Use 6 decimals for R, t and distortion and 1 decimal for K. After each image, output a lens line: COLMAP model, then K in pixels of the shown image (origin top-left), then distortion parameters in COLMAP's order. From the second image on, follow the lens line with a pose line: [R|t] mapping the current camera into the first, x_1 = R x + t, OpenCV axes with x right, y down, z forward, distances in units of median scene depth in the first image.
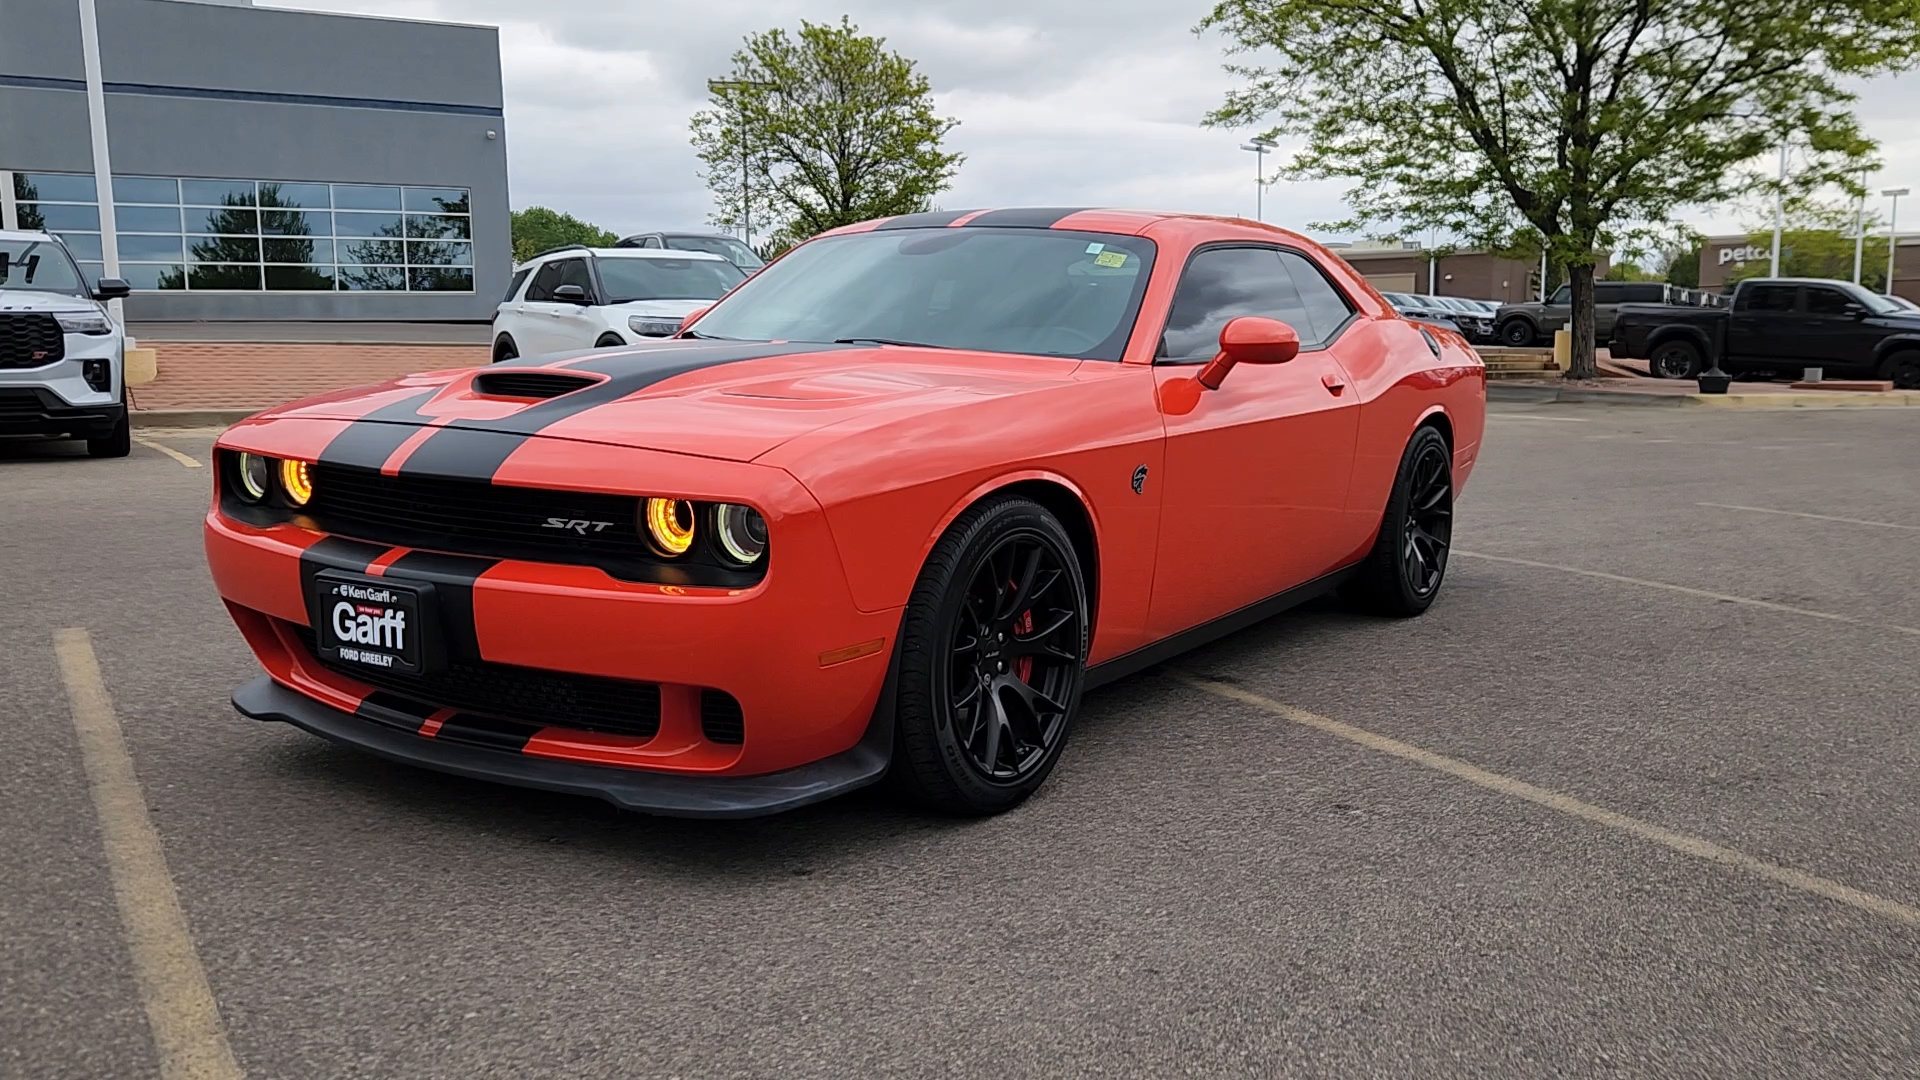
lens RADIAL K [[1632.0, 0, 944.8], [0, 1632.0, 544.2], [0, 0, 1]] dist [0.039004, -0.024824]
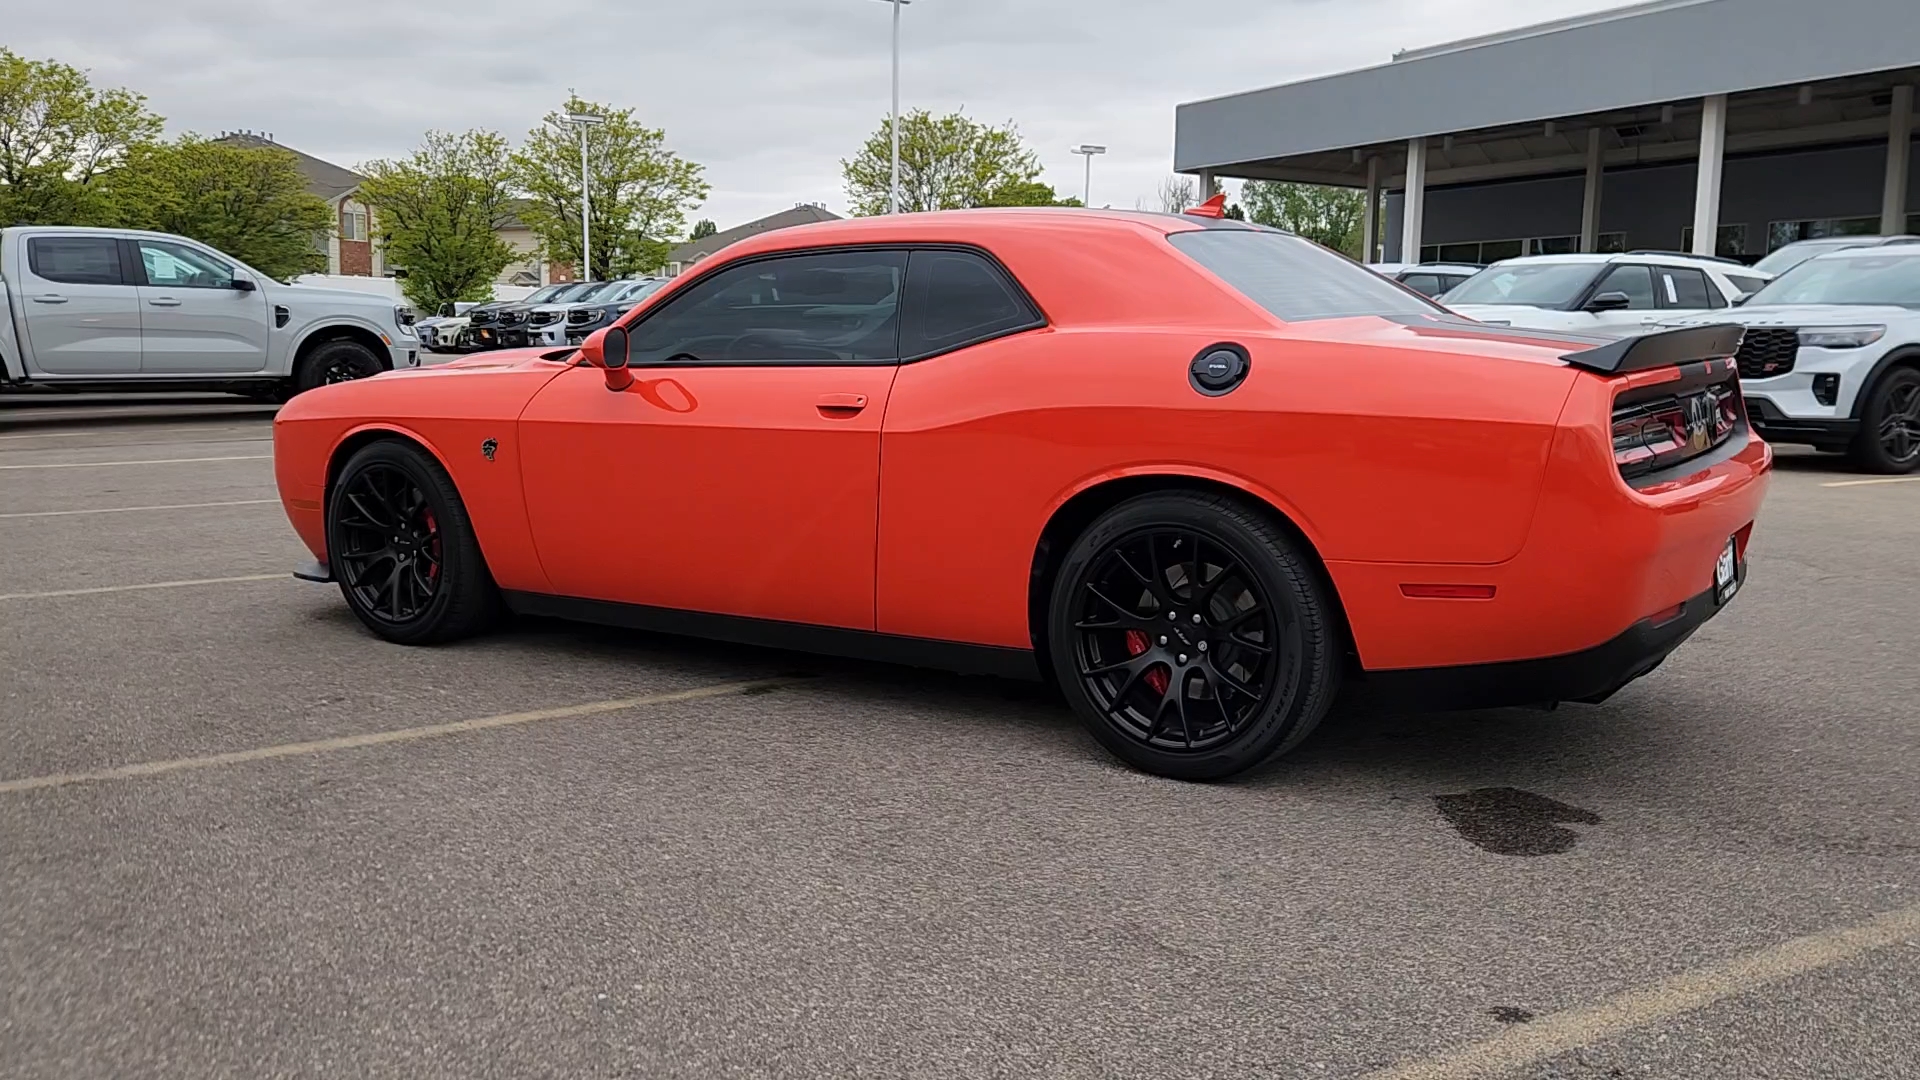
lens RADIAL K [[1628.0, 0, 951.0], [0, 1628.0, 539.4], [0, 0, 1]] dist [0.037453, -0.024204]
pose [[-0.005209, 0.128411, -0.991707, 1.696591], [-0.141111, 0.981703, 0.127856, -0.224844], [0.989980, 0.140607, 0.013006, 1.624613]]
